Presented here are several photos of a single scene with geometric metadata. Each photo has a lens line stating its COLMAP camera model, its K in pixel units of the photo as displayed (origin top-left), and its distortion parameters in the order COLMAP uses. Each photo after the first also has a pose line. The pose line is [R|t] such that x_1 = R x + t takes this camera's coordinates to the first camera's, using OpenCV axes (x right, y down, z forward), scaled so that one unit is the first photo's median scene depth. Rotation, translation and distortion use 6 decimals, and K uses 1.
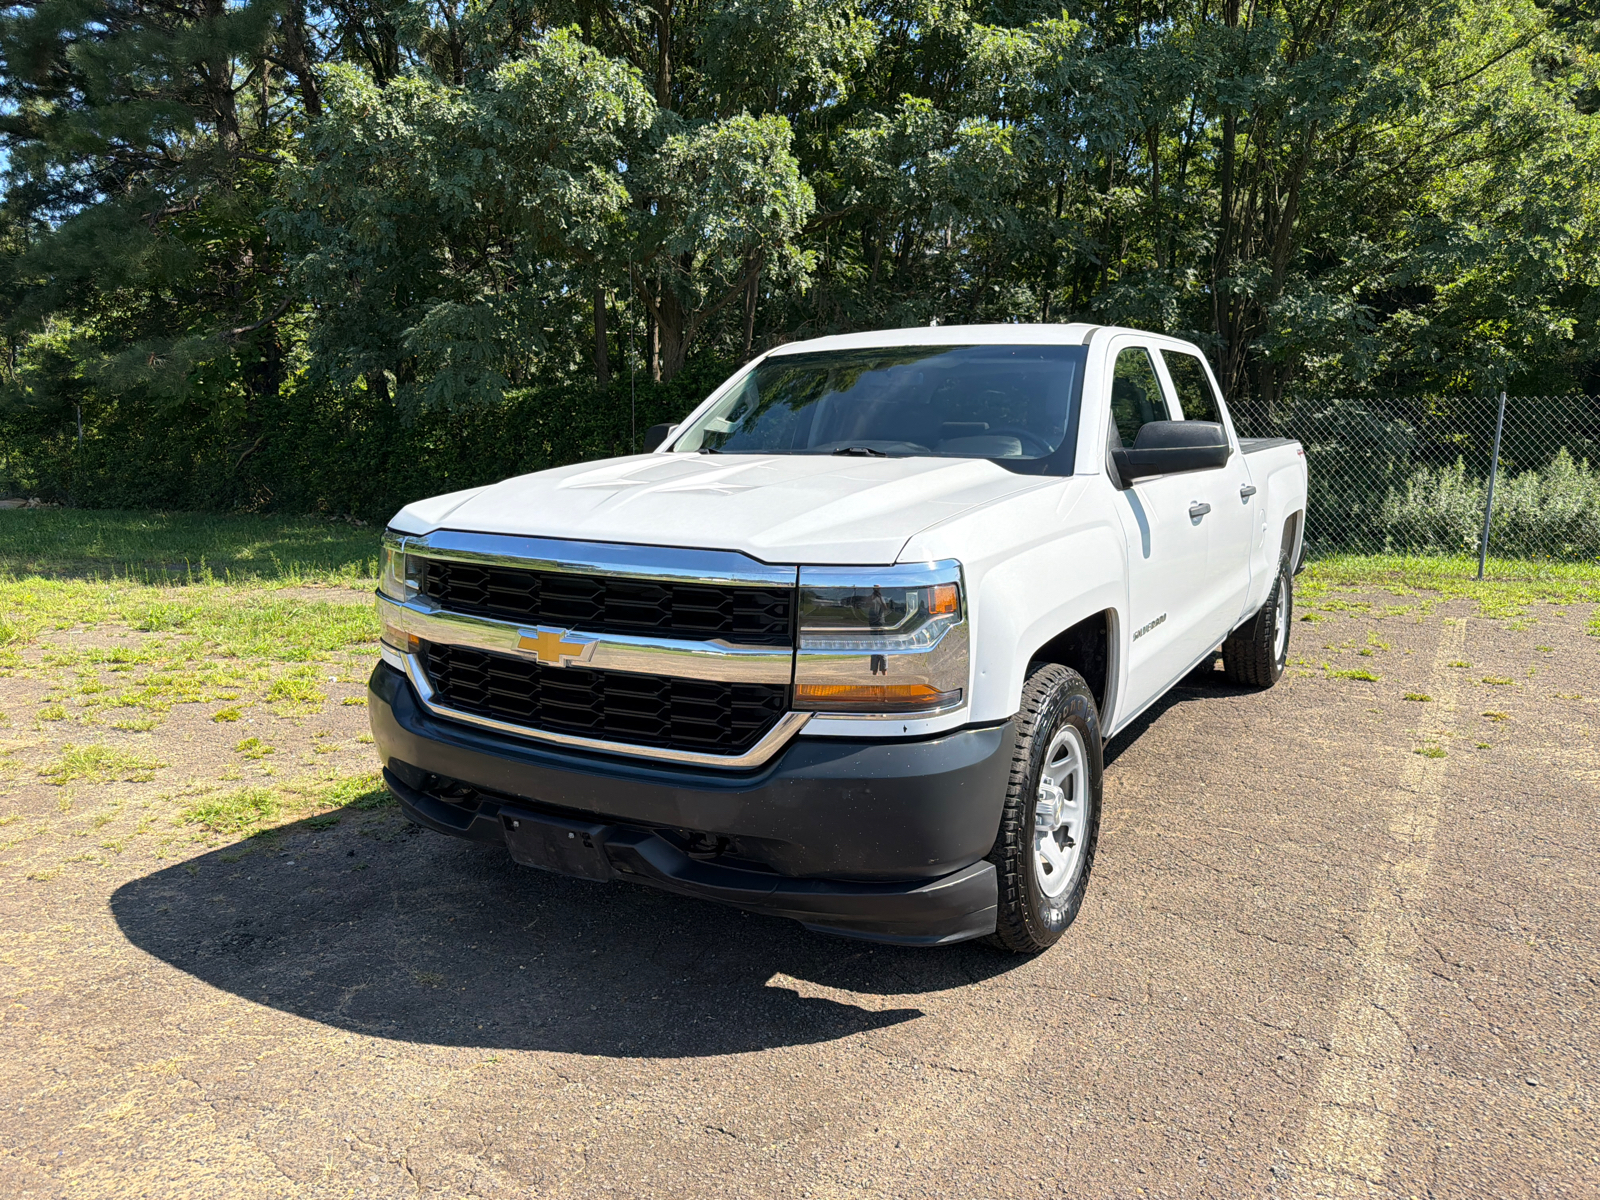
lens RADIAL K [[1164.7, 0, 800.6], [0, 1164.7, 600.6], [0, 0, 1]] dist [0.005551, -0.008877]
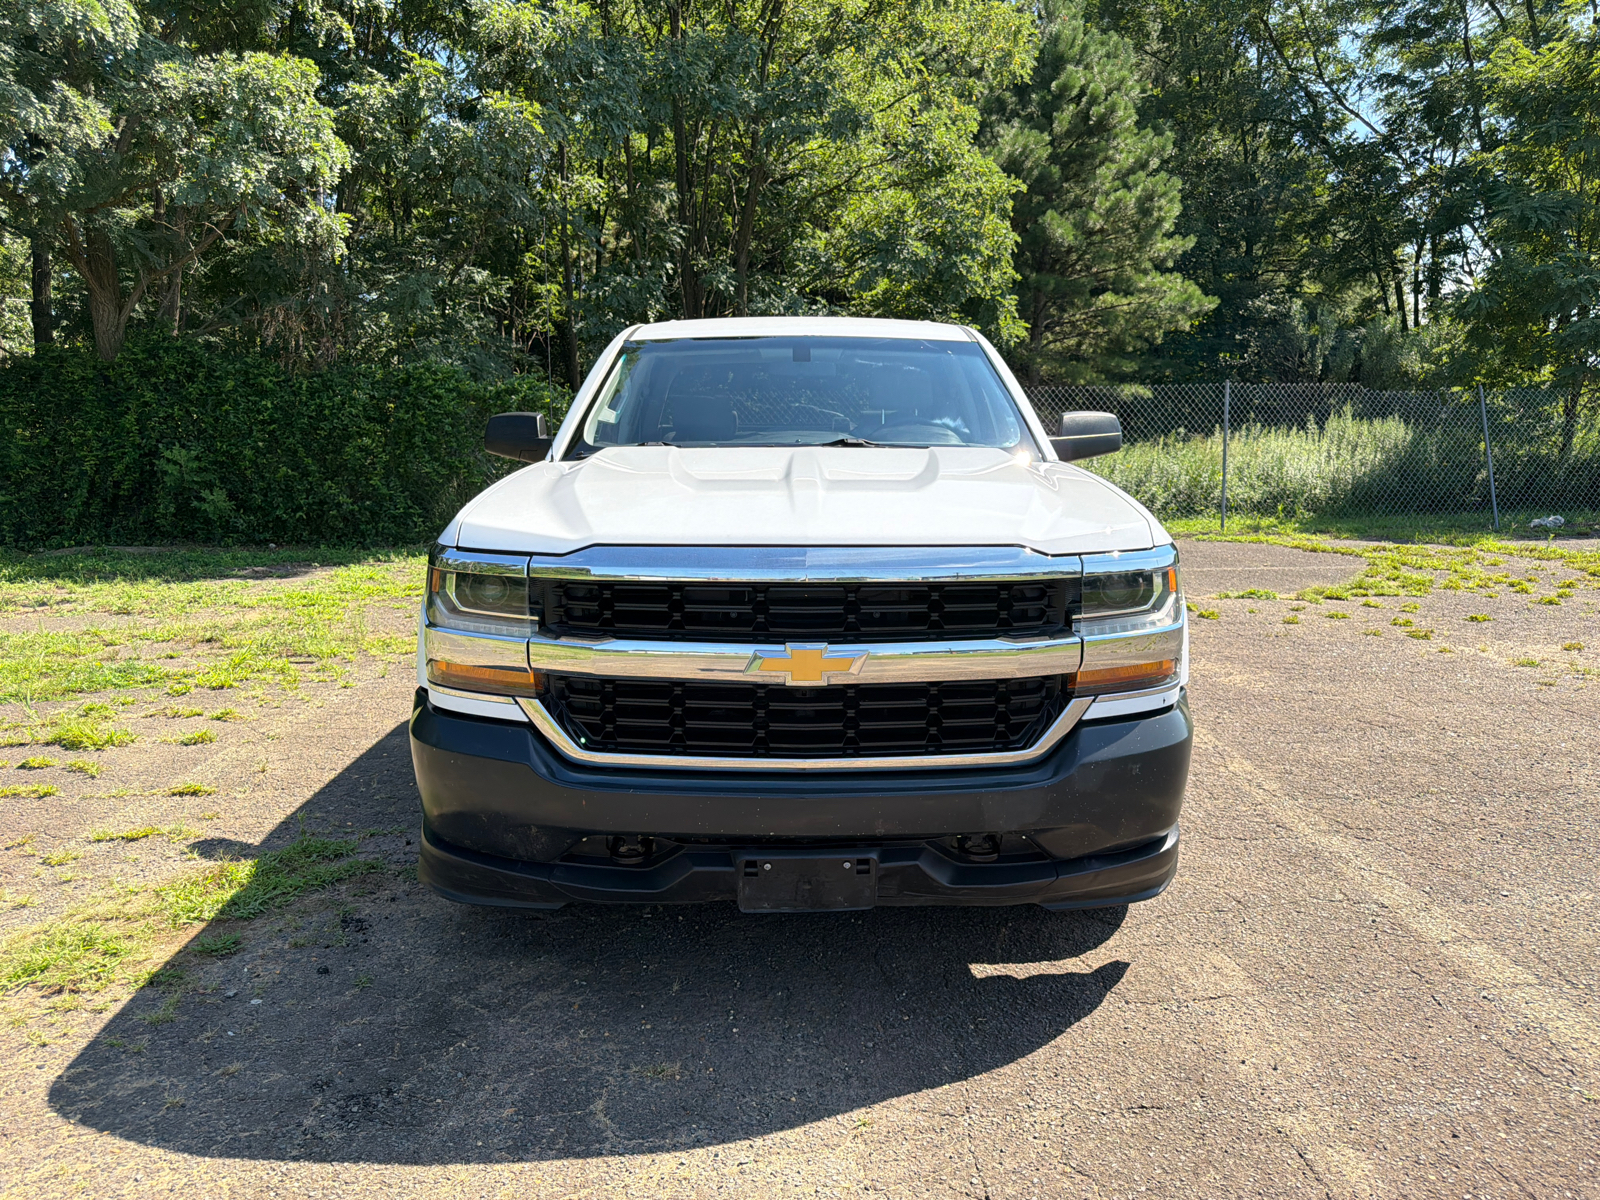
lens RADIAL K [[1164.4, 0, 815.6], [0, 1164.4, 595.7], [0, 0, 1]] dist [-0.001325, -0.002223]
pose [[0.847976, -0.083893, 0.523353, -0.577397], [0.079070, 0.996368, 0.031602, -0.035551], [-0.524103, 0.014583, 0.851530, 0.193170]]
